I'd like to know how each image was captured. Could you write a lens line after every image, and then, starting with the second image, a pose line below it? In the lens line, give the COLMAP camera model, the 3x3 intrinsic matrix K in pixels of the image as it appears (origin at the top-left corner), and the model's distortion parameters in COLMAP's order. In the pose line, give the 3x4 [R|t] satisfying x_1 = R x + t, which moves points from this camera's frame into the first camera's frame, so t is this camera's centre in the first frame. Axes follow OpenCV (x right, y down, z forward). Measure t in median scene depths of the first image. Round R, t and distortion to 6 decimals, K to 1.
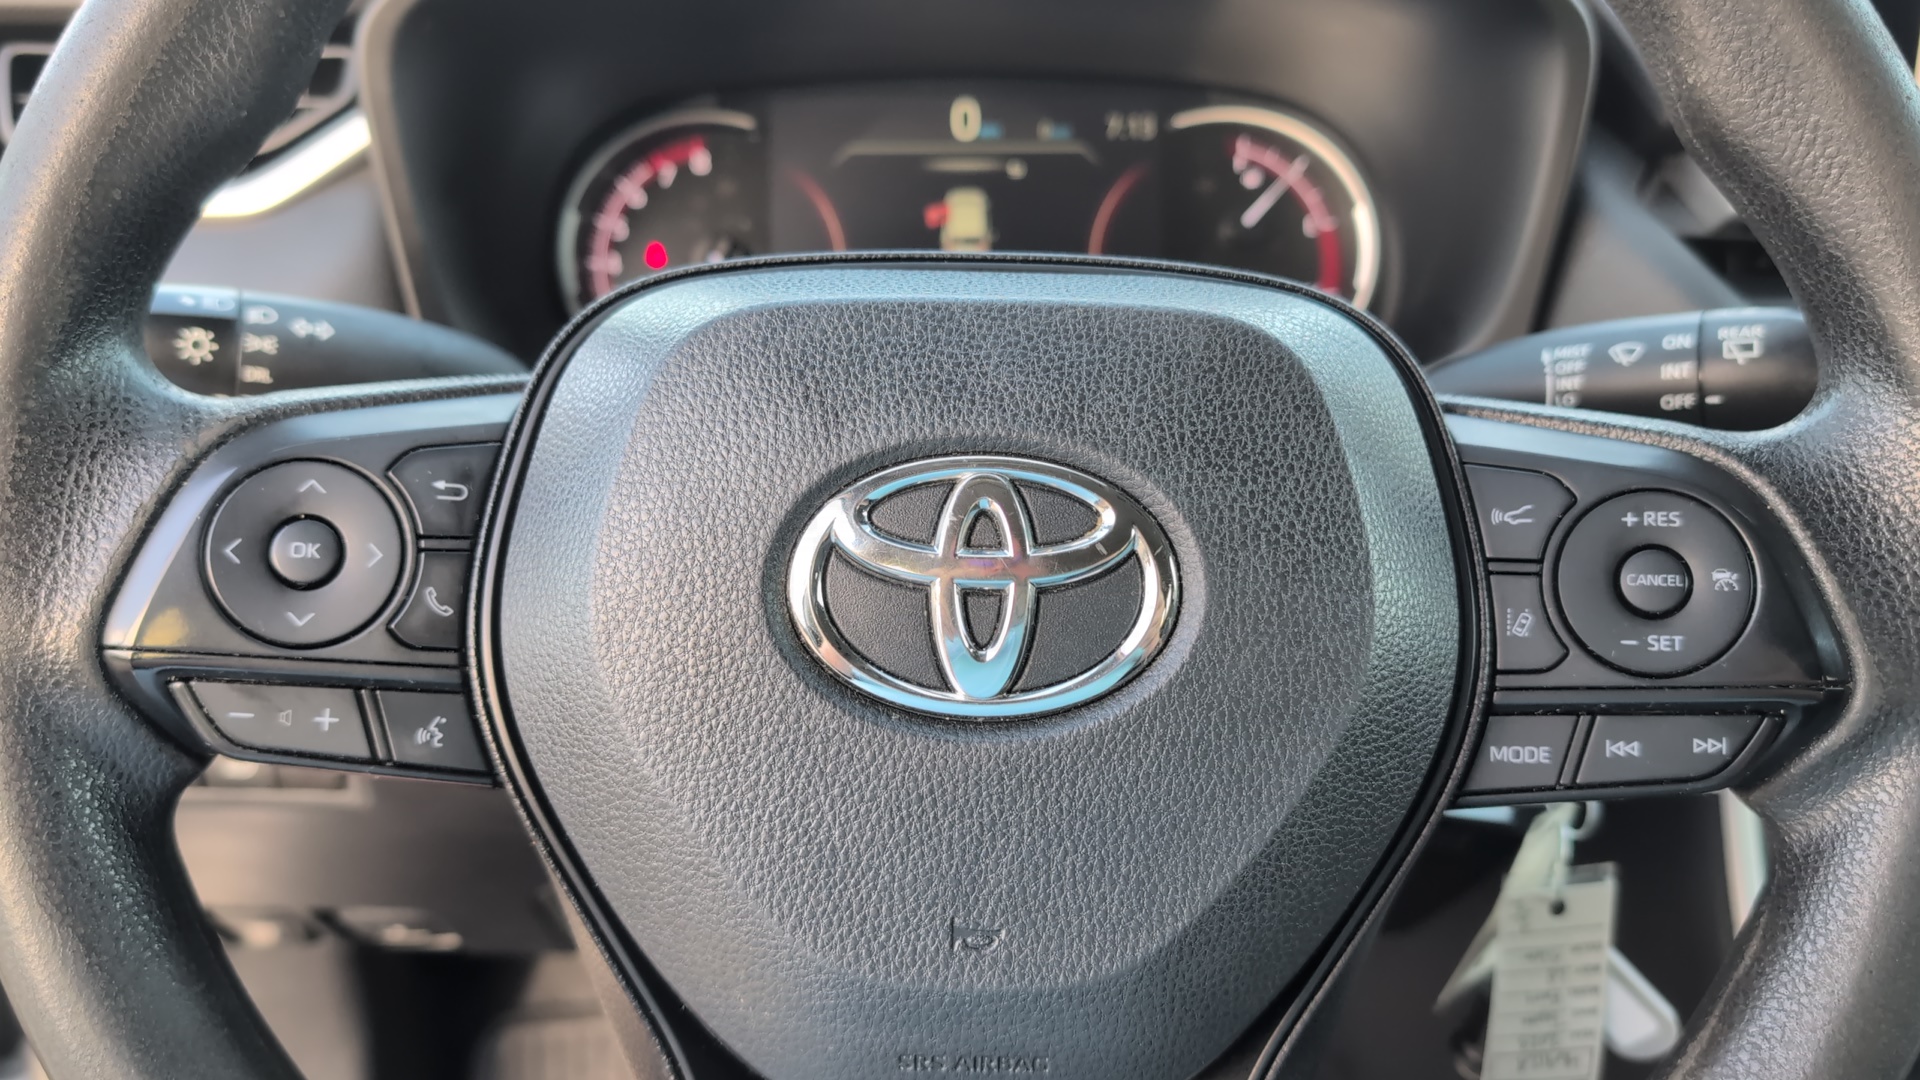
lens RADIAL K [[1616.3, 0, 962.6], [0, 1616.3, 548.9], [0, 0, 1]] dist [0.030634, -0.033071]
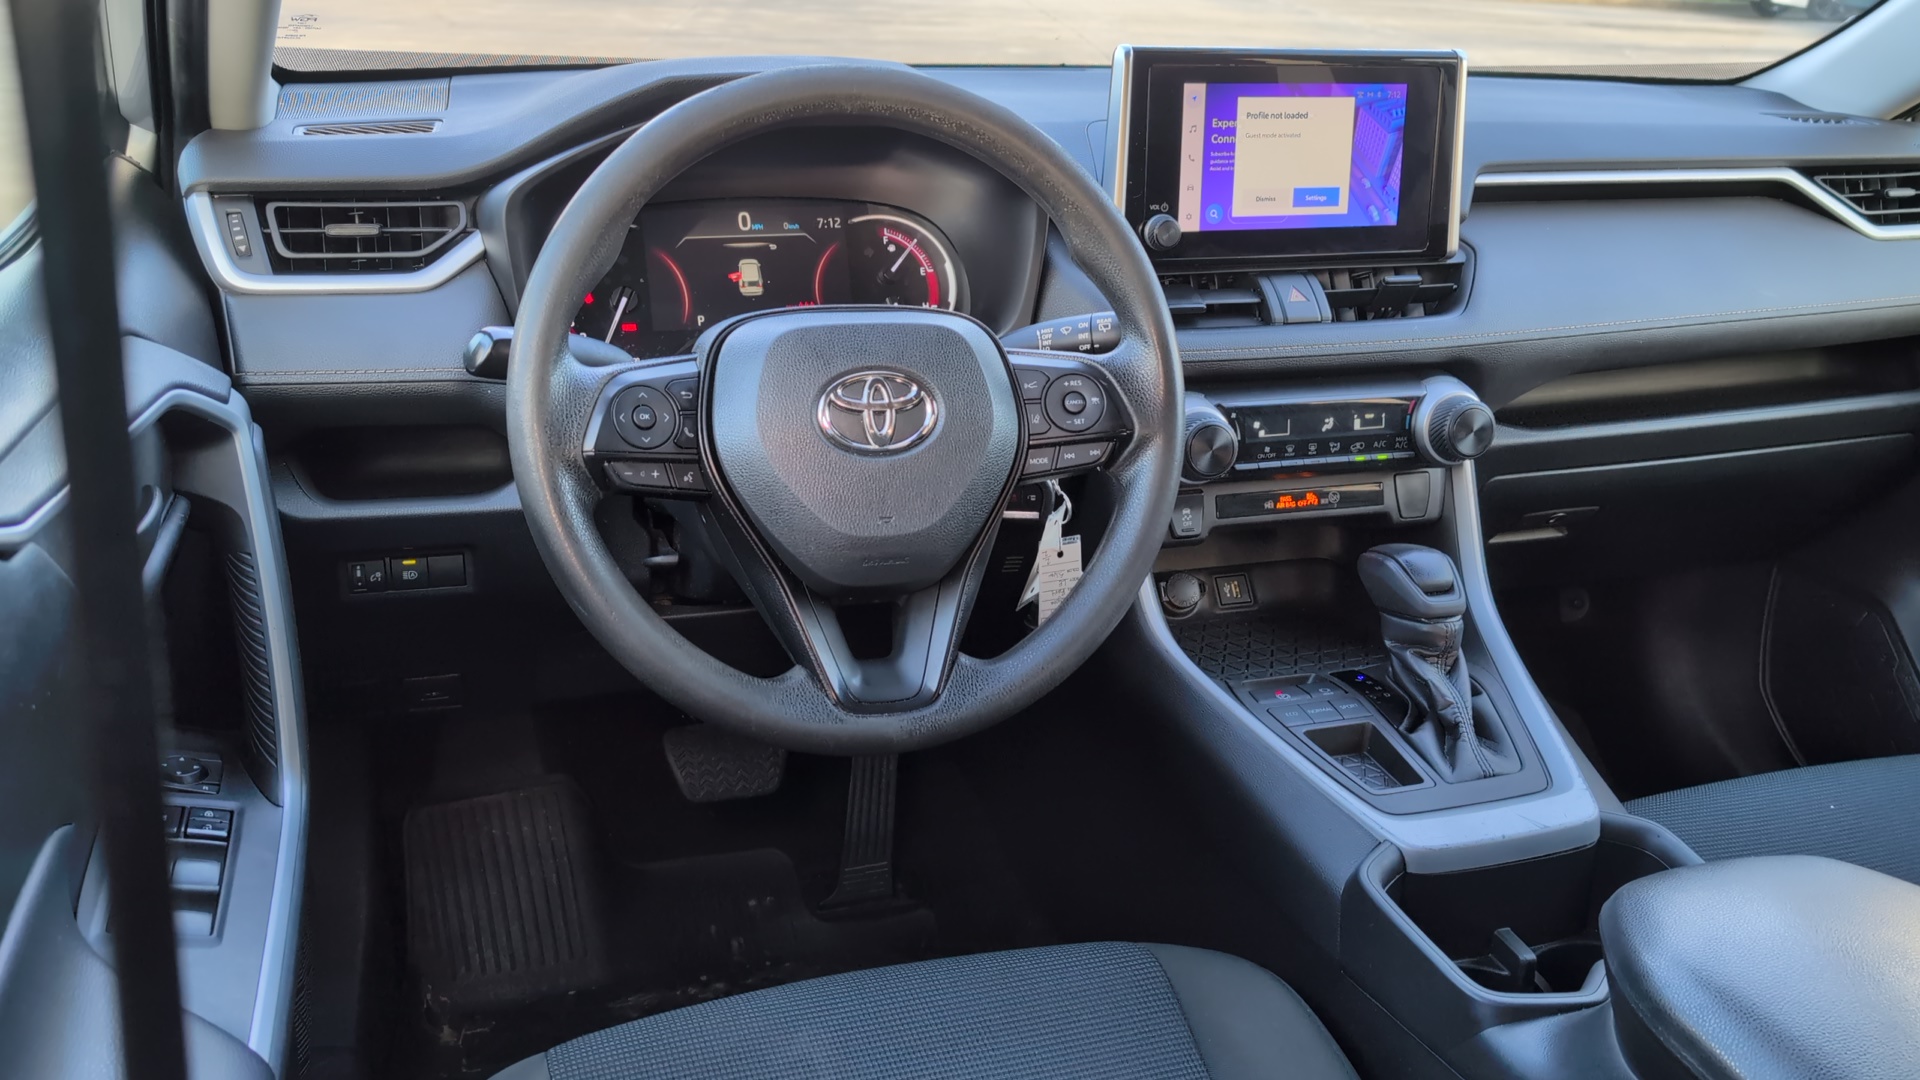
lens RADIAL K [[1616.3, 0, 955.2], [0, 1616.3, 546.7], [0, 0, 1]] dist [0.030634, -0.033071]
pose [[0.957744, -0.079790, 0.276333, -0.580062], [0.078037, 0.996799, 0.017354, 0.190721], [-0.276833, 0.004943, 0.960905, -1.647528]]
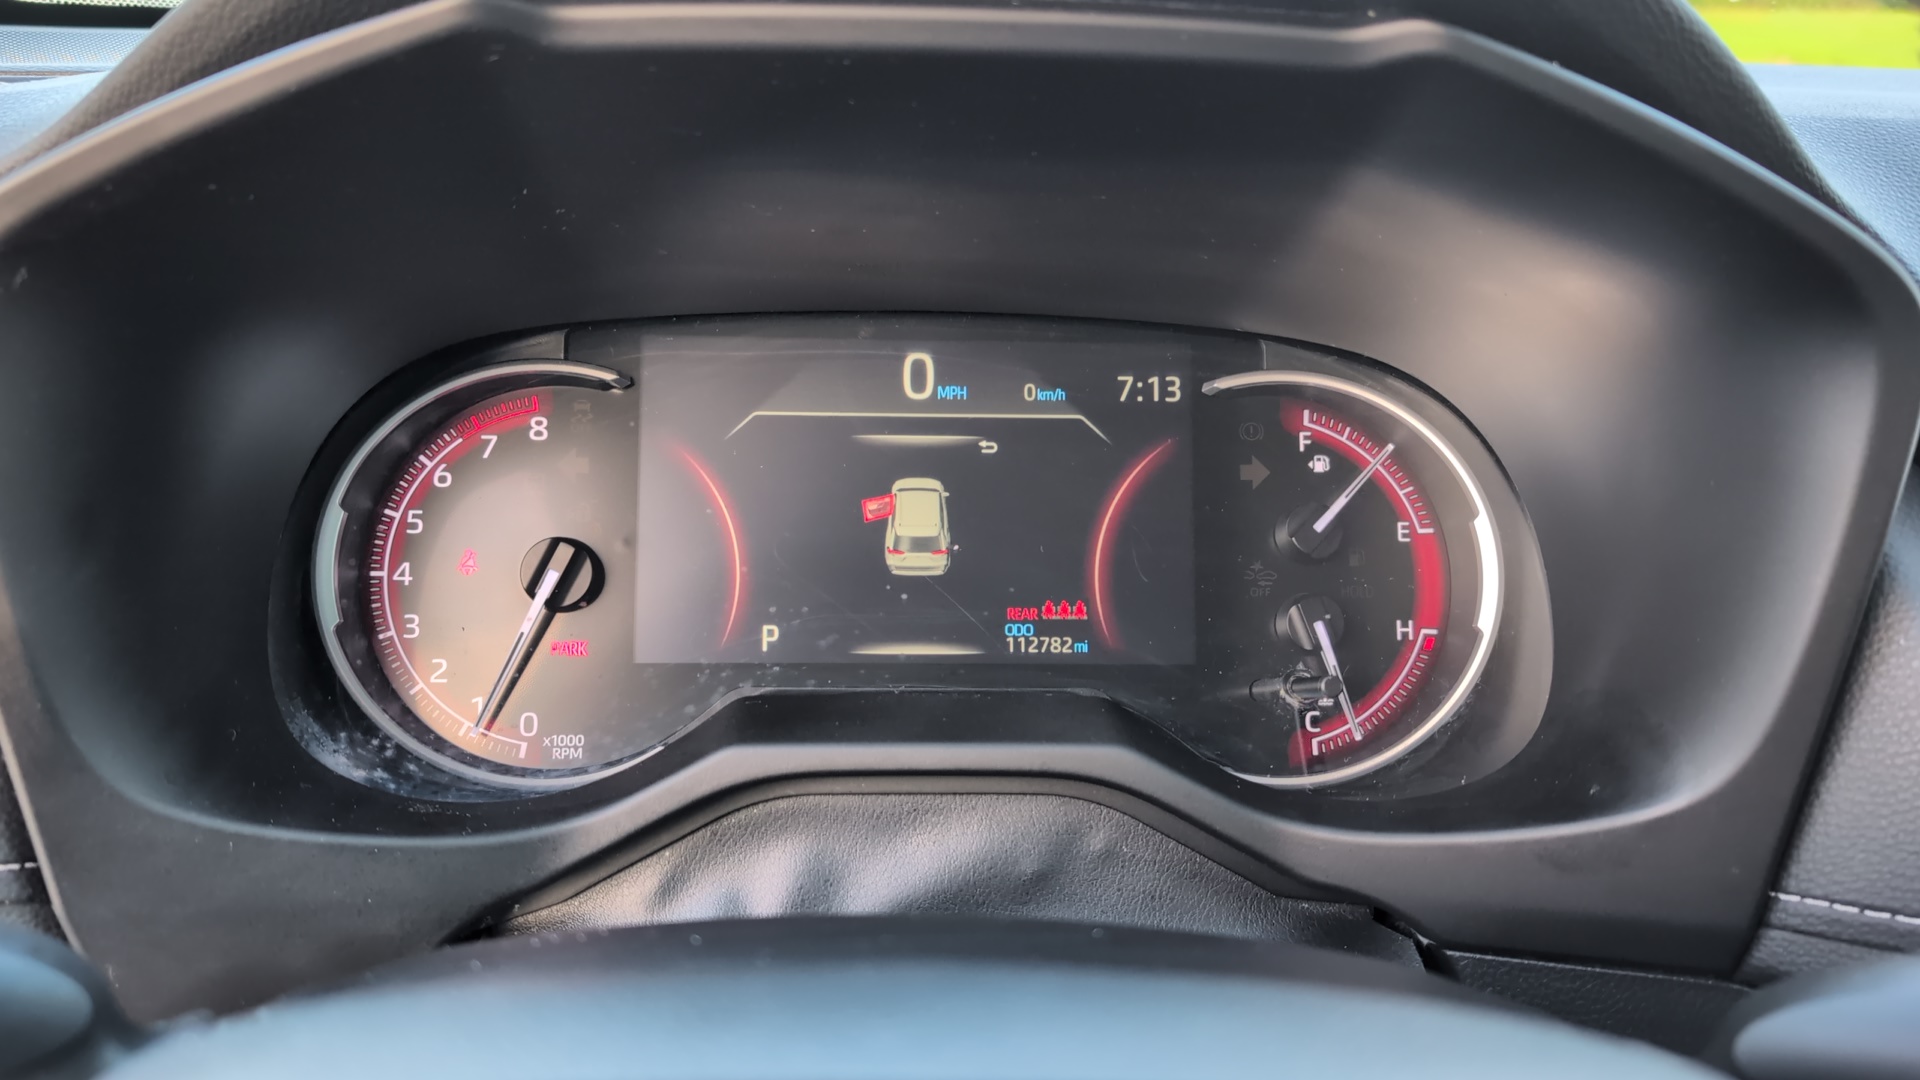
lens RADIAL K [[1616.3, 0, 967.6], [0, 1616.3, 538.1], [0, 0, 1]] dist [0.030634, -0.033071]
pose [[0.999444, 0.012753, 0.030794, 0.004629], [-0.010235, 0.996694, -0.080598, -0.248924], [-0.031720, 0.080238, 0.996271, 0.543432]]
